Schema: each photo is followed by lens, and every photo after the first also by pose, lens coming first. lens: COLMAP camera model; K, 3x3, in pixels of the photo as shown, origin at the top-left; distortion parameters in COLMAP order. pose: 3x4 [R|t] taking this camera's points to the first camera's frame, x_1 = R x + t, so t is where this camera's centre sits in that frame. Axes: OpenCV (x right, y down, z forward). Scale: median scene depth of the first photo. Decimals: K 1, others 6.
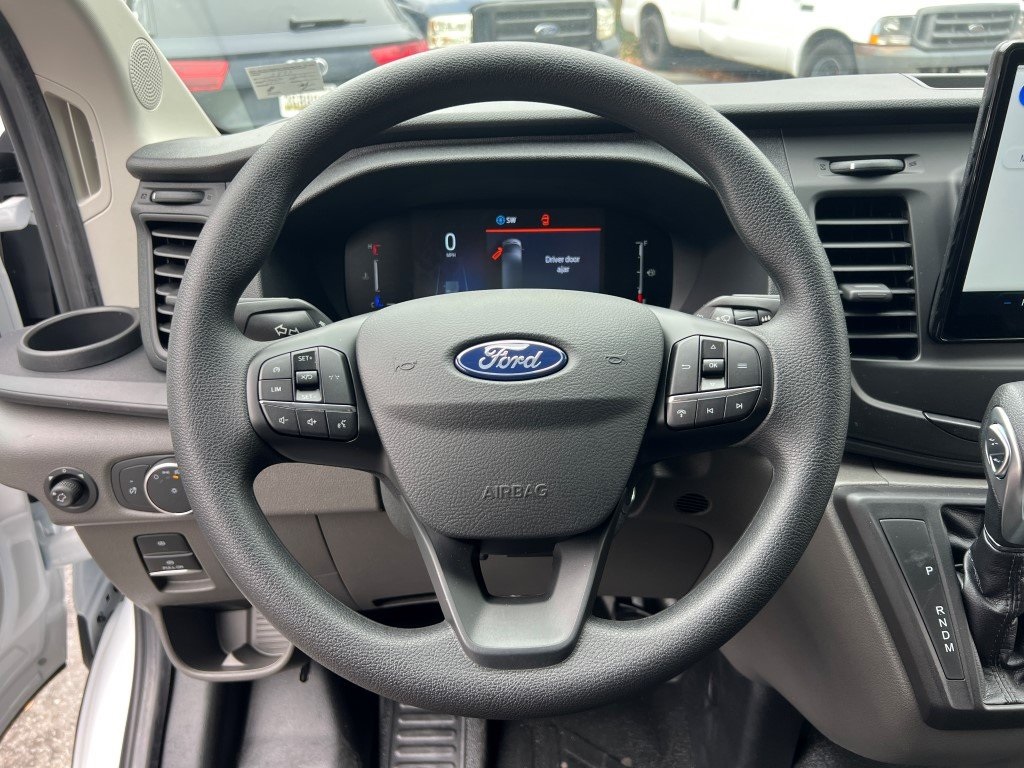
lens RADIAL K [[764.2, 0, 512.0], [0, 764.2, 384.0], [0, 0, 1]] dist [0.073490, -0.090164]
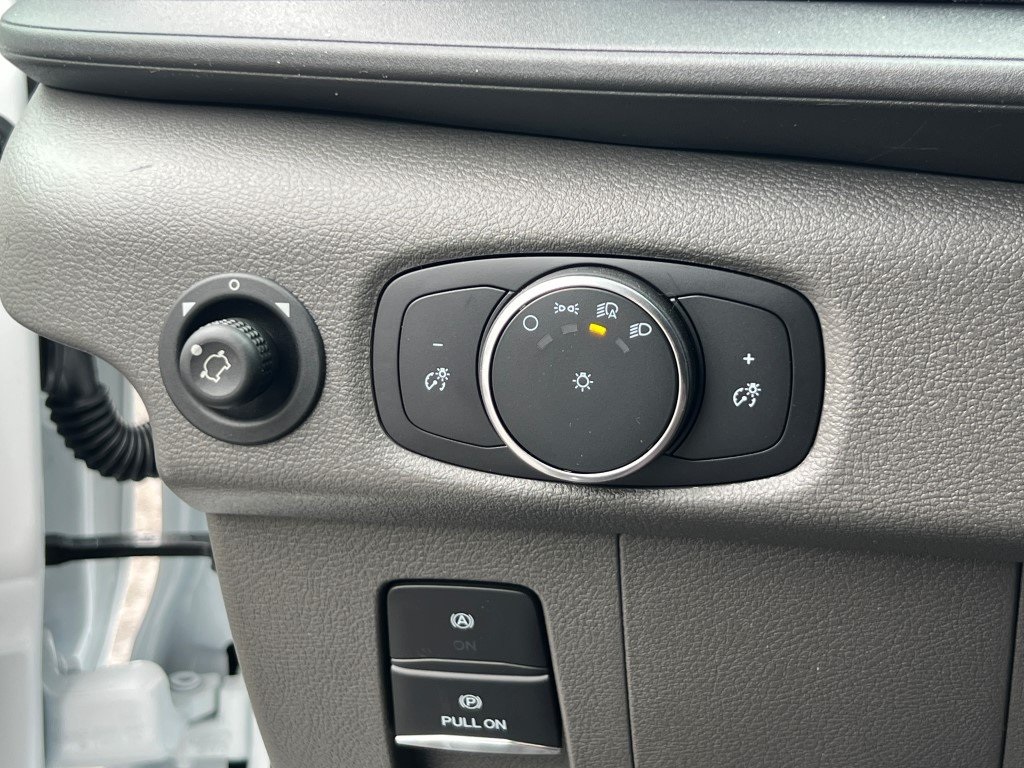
lens RADIAL K [[1632.5, 0, 512.0], [0, 1632.5, 384.0], [0, 0, 1]] dist [0.032355, 0.028445]
pose [[0.963191, 0.075539, -0.257987, -0.280915], [-0.115269, 0.983058, -0.142515, 0.203513], [0.242851, 0.167007, 0.955579, 0.393276]]
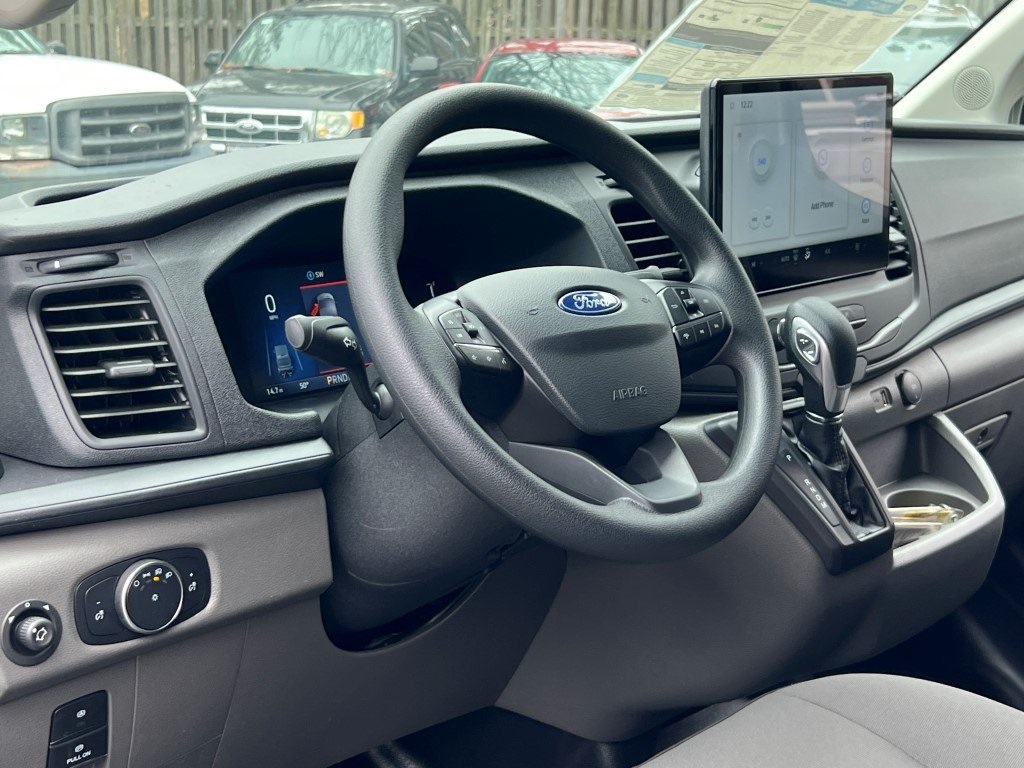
lens RADIAL K [[1557.9, 0, 512.0], [0, 1557.9, 384.0], [0, 0, 1]] dist [0.114495, 0.010767]
pose [[0.716702, -0.141101, 0.682956, -1.153465], [0.324273, 0.934435, -0.147238, 0.266822], [-0.617402, 0.326990, 0.715467, -0.457735]]
